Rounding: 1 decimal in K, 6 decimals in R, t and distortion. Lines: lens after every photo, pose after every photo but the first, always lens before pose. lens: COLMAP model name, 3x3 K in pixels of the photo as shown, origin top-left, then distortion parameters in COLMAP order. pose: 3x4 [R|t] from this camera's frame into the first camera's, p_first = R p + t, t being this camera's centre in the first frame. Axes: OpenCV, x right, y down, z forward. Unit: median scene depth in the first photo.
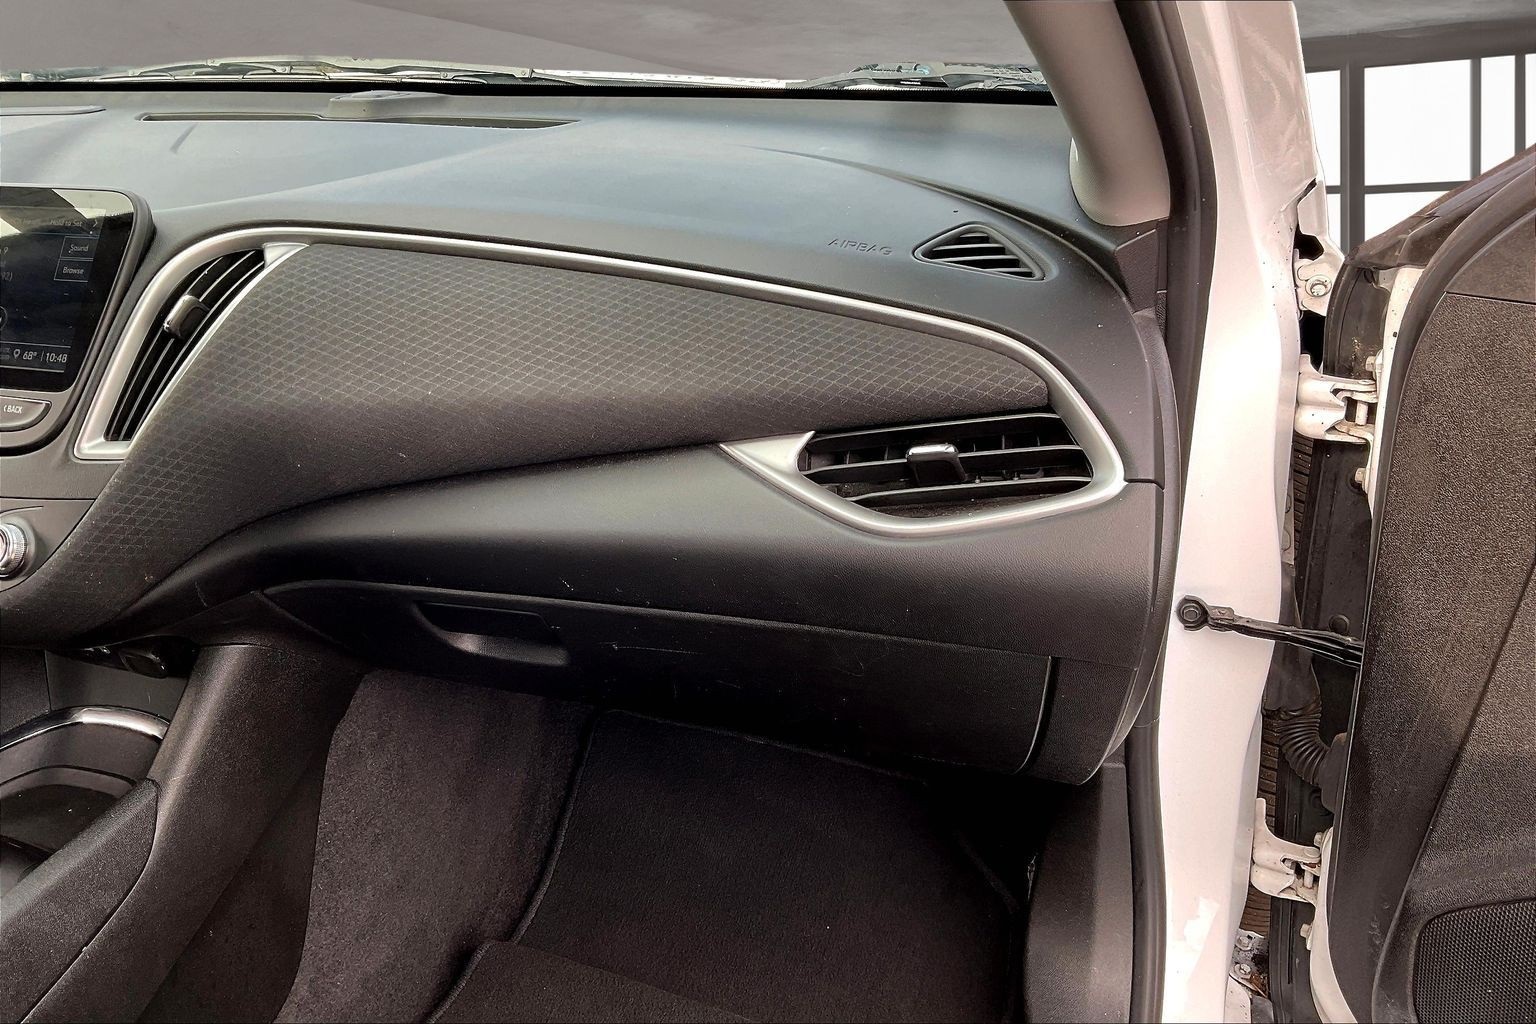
lens RADIAL K [[1282.0, 0, 779.0], [0, 1282.0, 502.7], [0, 0, 1]] dist [0.089739, -0.187861]
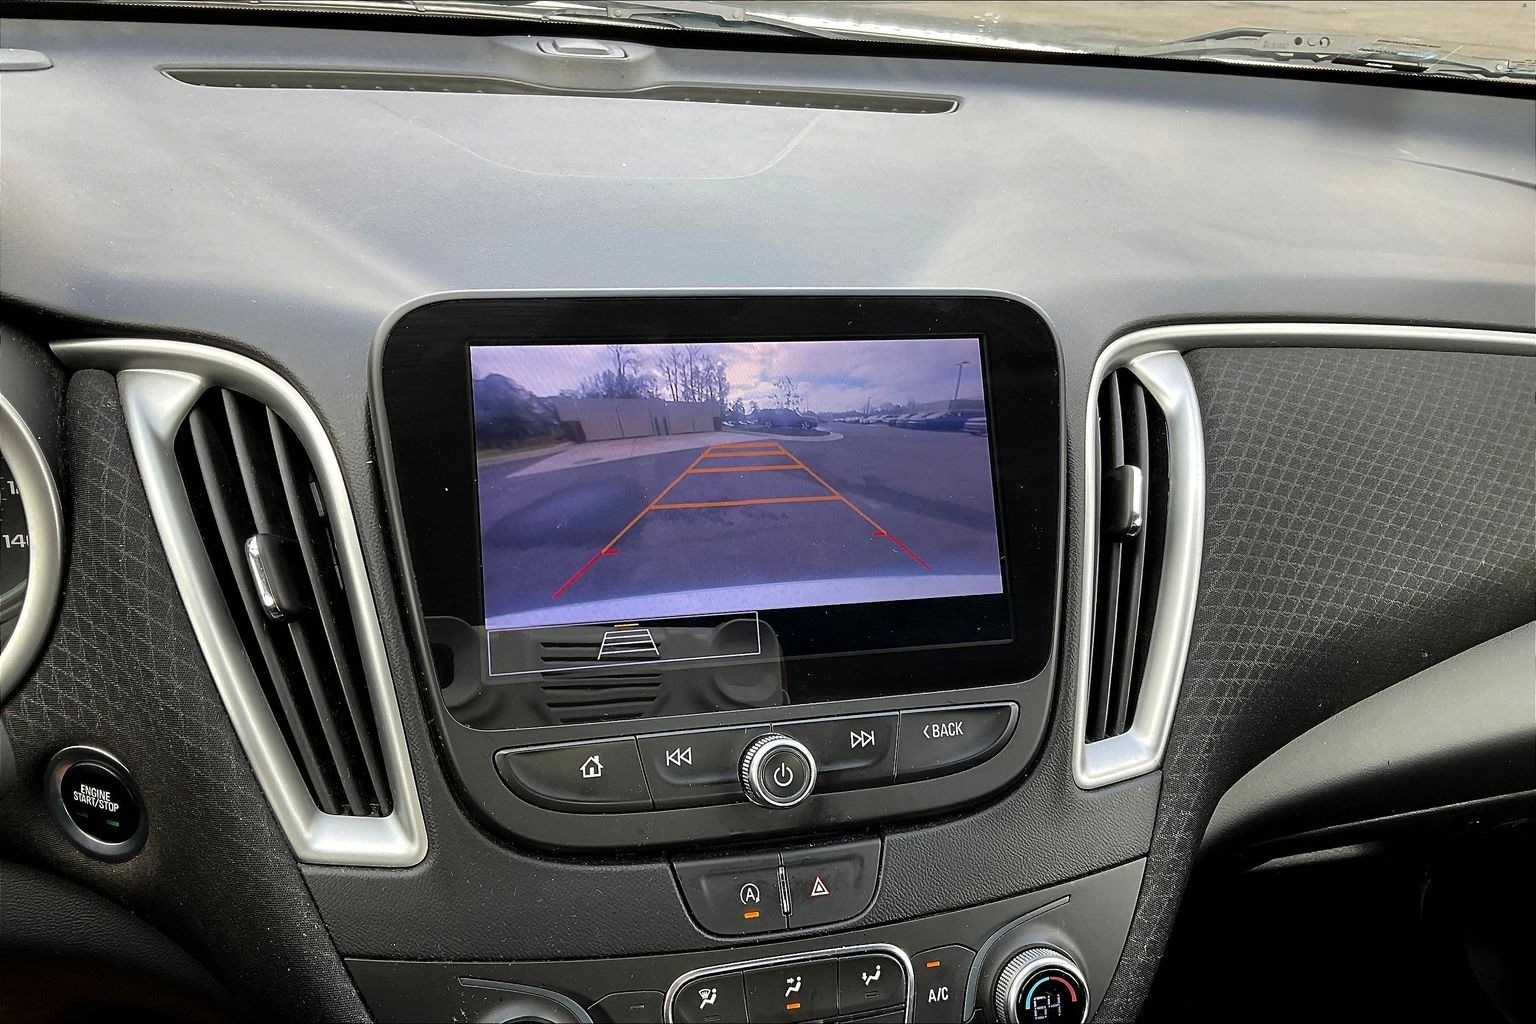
lens RADIAL K [[1282.0, 0, 773.0], [0, 1282.0, 494.3], [0, 0, 1]] dist [0.089739, -0.187861]
pose [[0.833848, -0.164060, 0.527051, -0.896674], [0.120398, 0.985878, 0.116402, -0.233579], [-0.538704, -0.033605, 0.841824, 0.586577]]
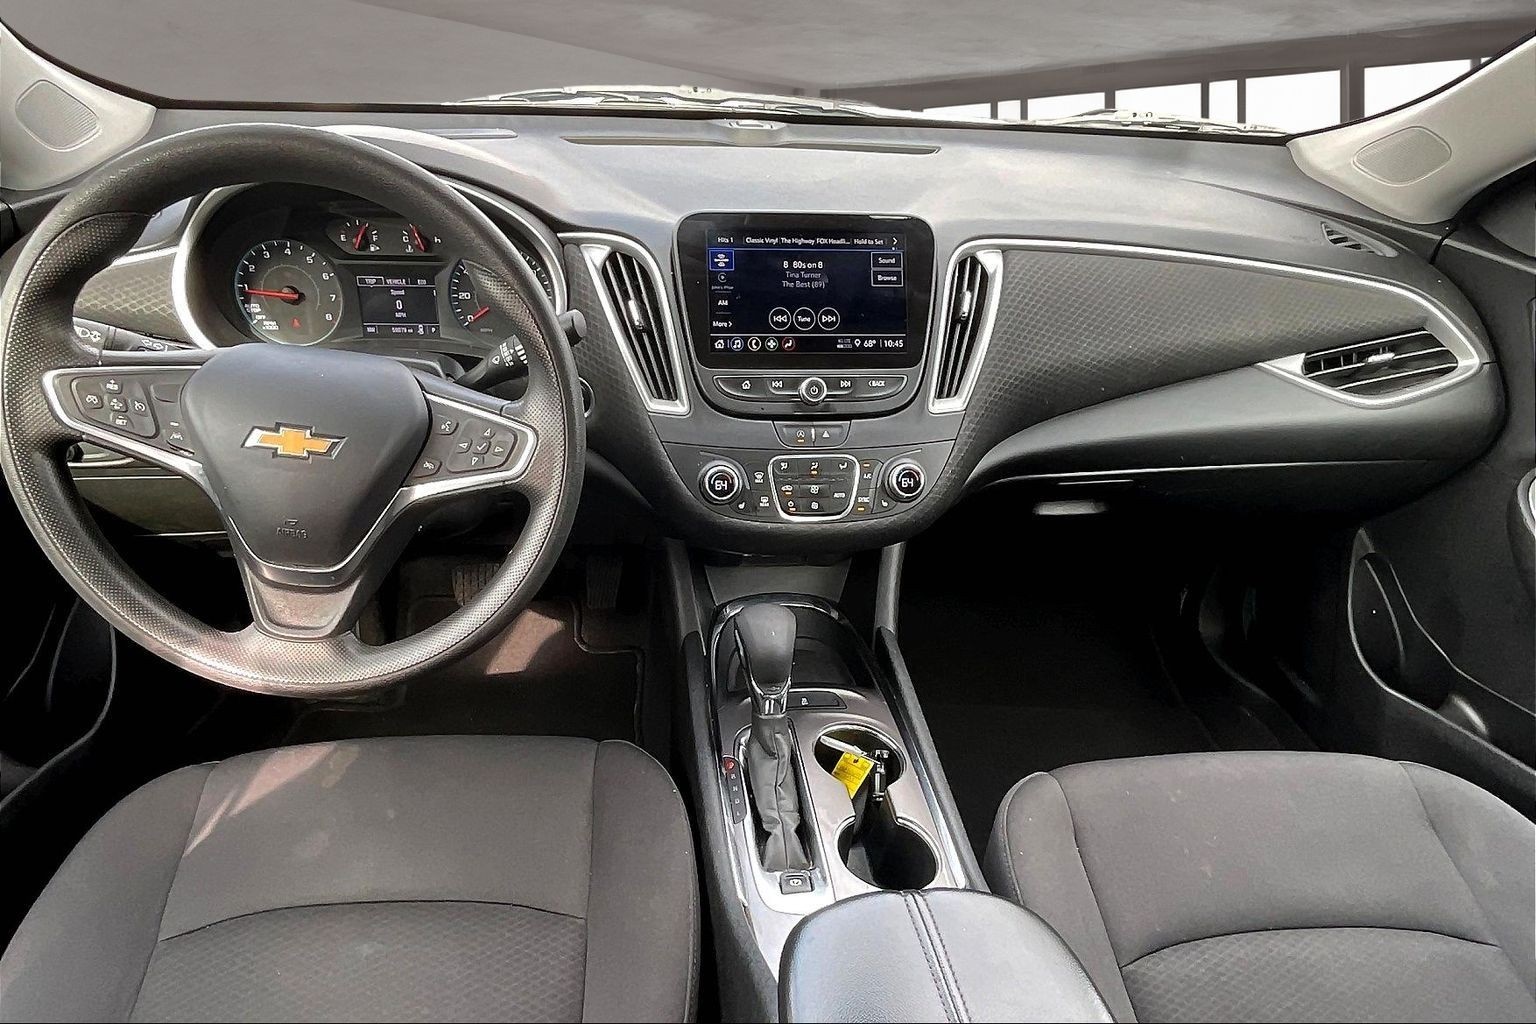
lens RADIAL K [[914.3, 0, 739.4], [0, 914.3, 617.0], [0, 0, 1]] dist [-0.006887, -0.003964]
pose [[0.906071, -0.193861, 0.376102, -1.133736], [0.105727, 0.964401, 0.242389, -0.082814], [-0.409703, -0.179858, 0.894313, 0.120050]]
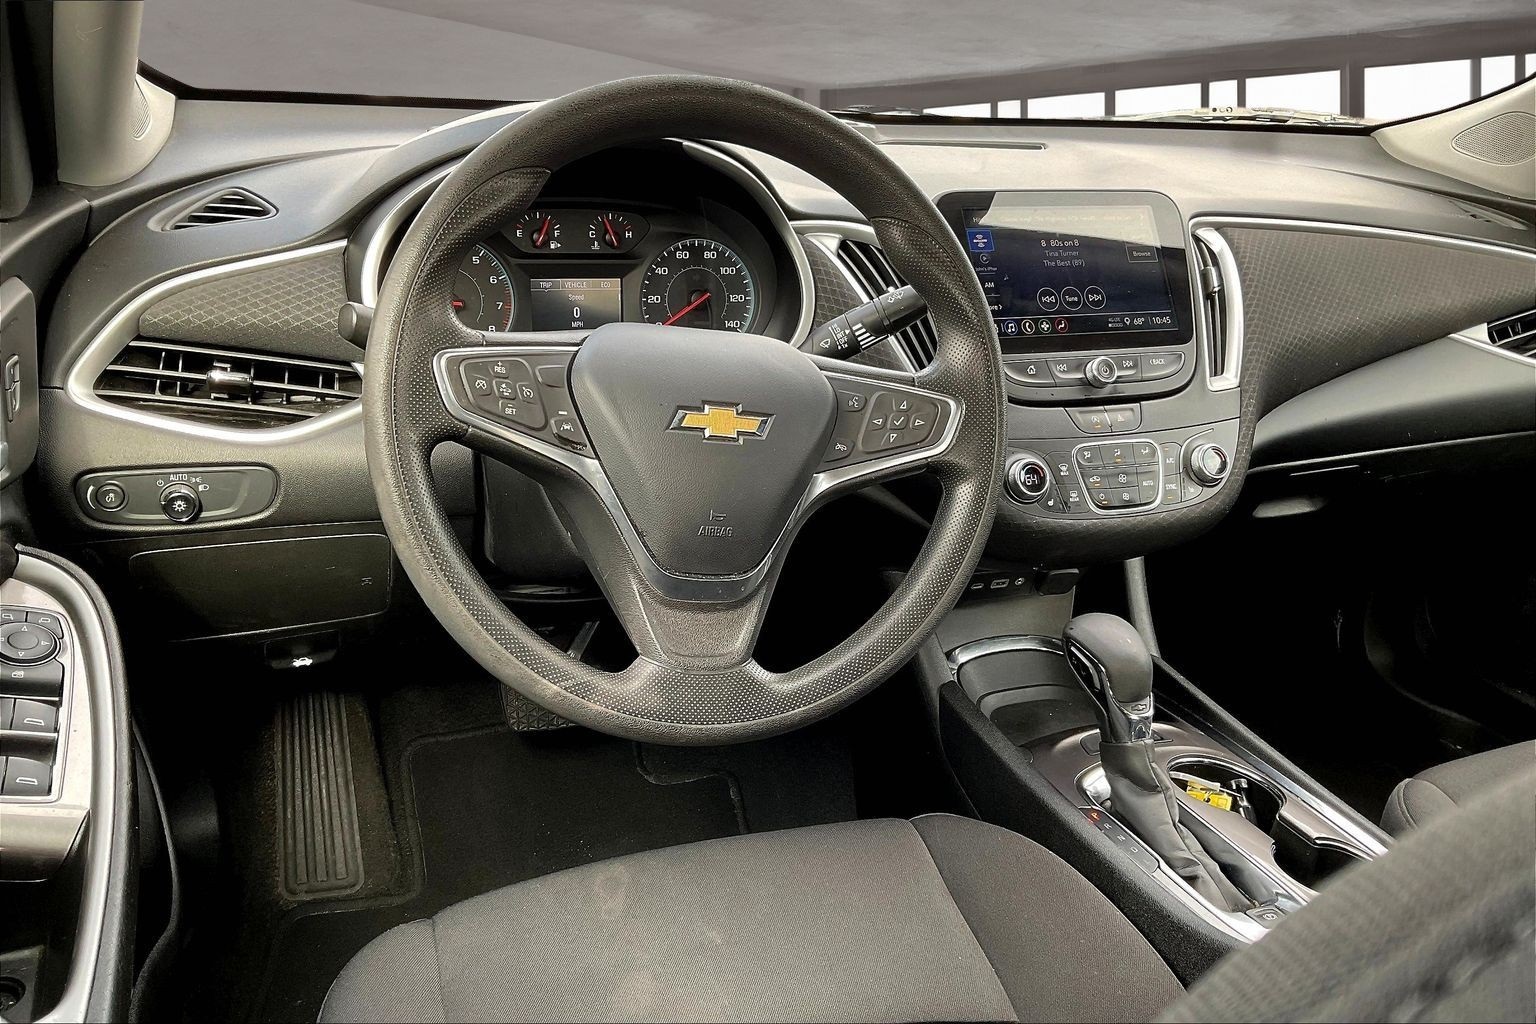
lens RADIAL K [[1282.0, 0, 766.7], [0, 1282.0, 513.5], [0, 0, 1]] dist [0.089739, -0.187861]
pose [[0.763310, -0.169320, 0.623448, -1.678178], [0.182626, 0.982234, 0.043165, -0.049806], [-0.619681, 0.080909, 0.780672, 0.250736]]
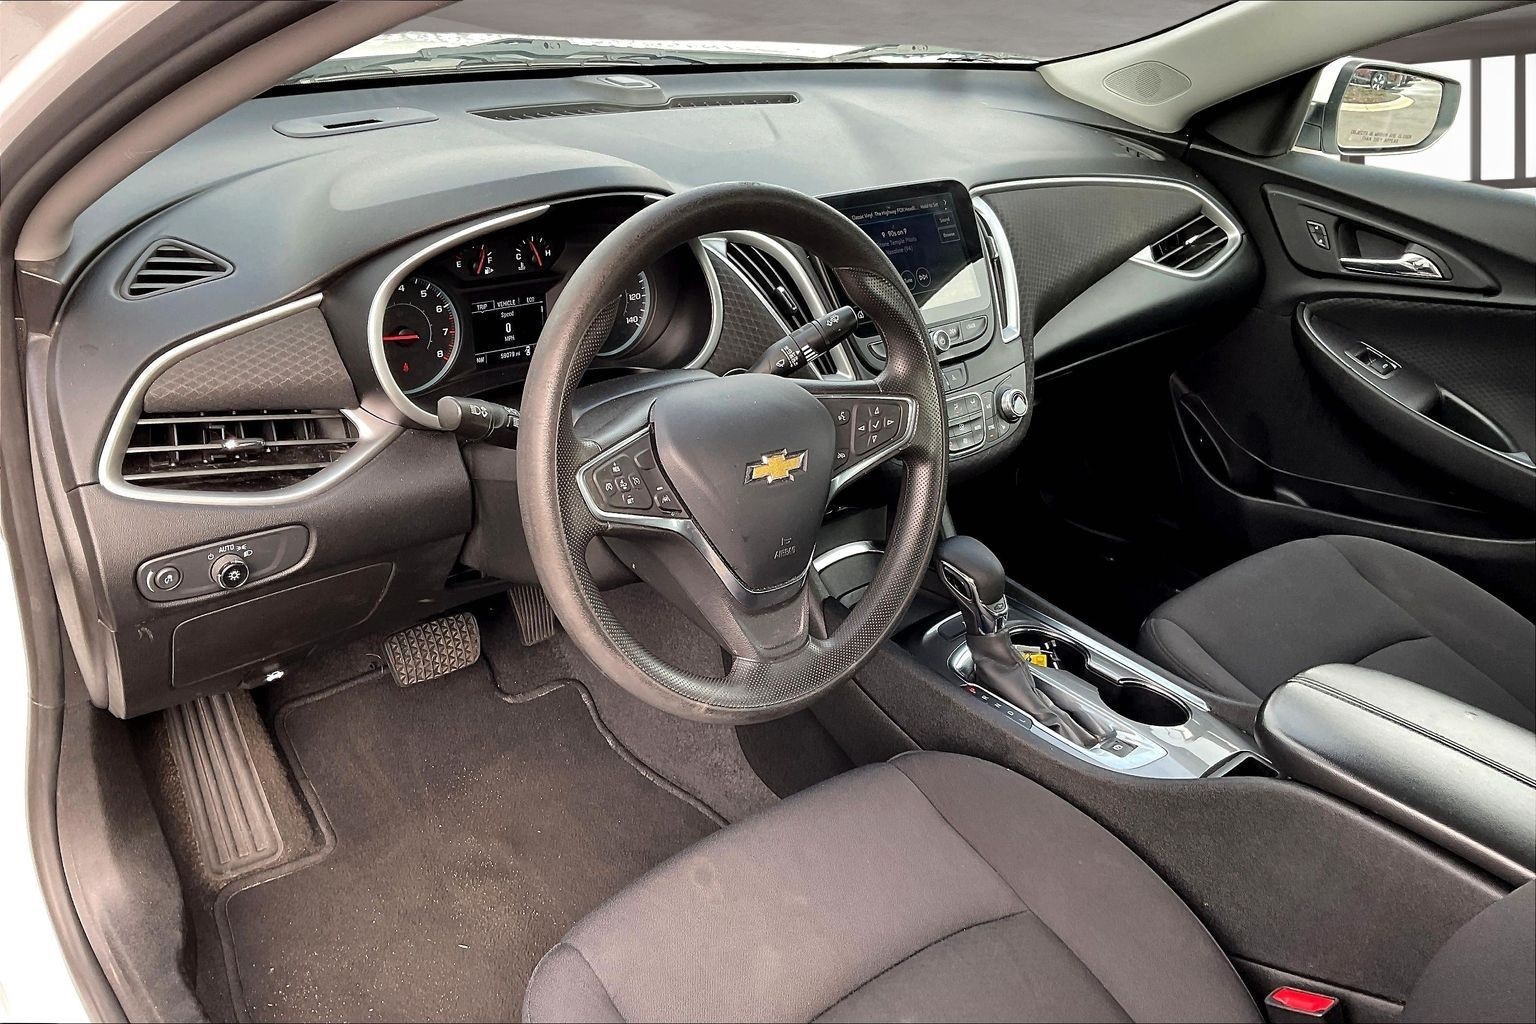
lens RADIAL K [[1282.0, 0, 778.2], [0, 1282.0, 516.0], [0, 0, 1]] dist [0.089739, -0.187861]
pose [[0.480864, -0.347366, 0.805051, -2.032513], [0.233329, 0.935763, 0.264397, -0.323248], [-0.845179, 0.060703, 0.531025, 0.365049]]
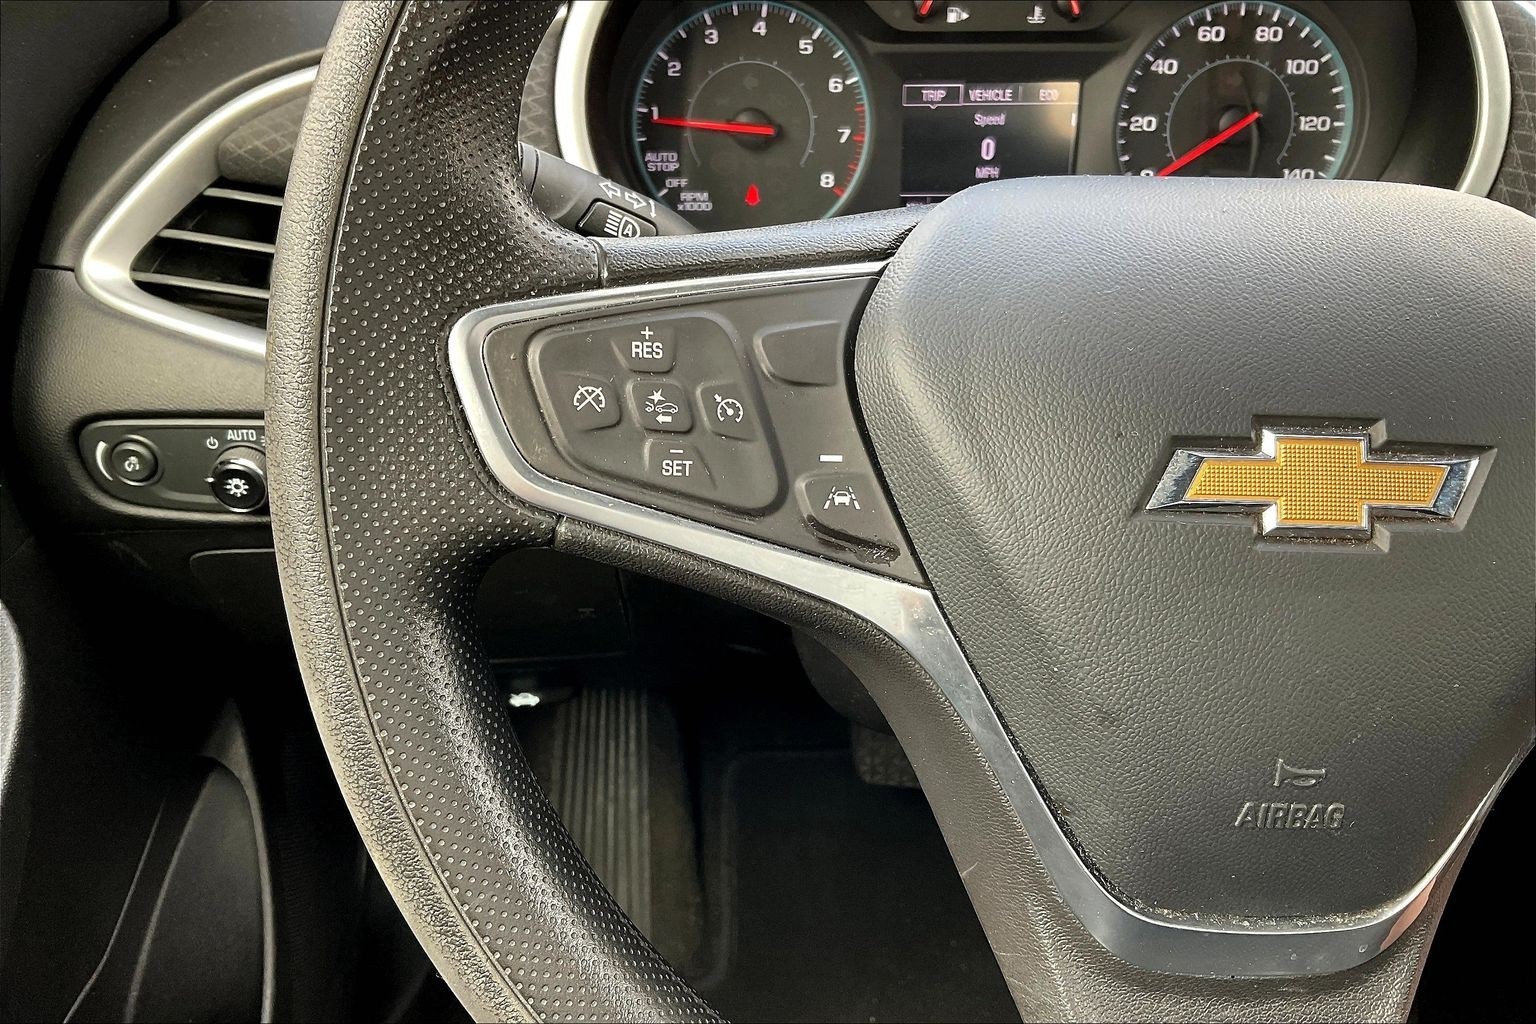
lens RADIAL K [[1282.0, 0, 767.9], [0, 1282.0, 516.7], [0, 0, 1]] dist [0.089739, -0.187861]
pose [[0.941888, -0.141871, 0.304499, -1.349633], [0.117295, 0.988286, 0.097639, -0.111762], [-0.314784, -0.056249, 0.947495, 0.711193]]
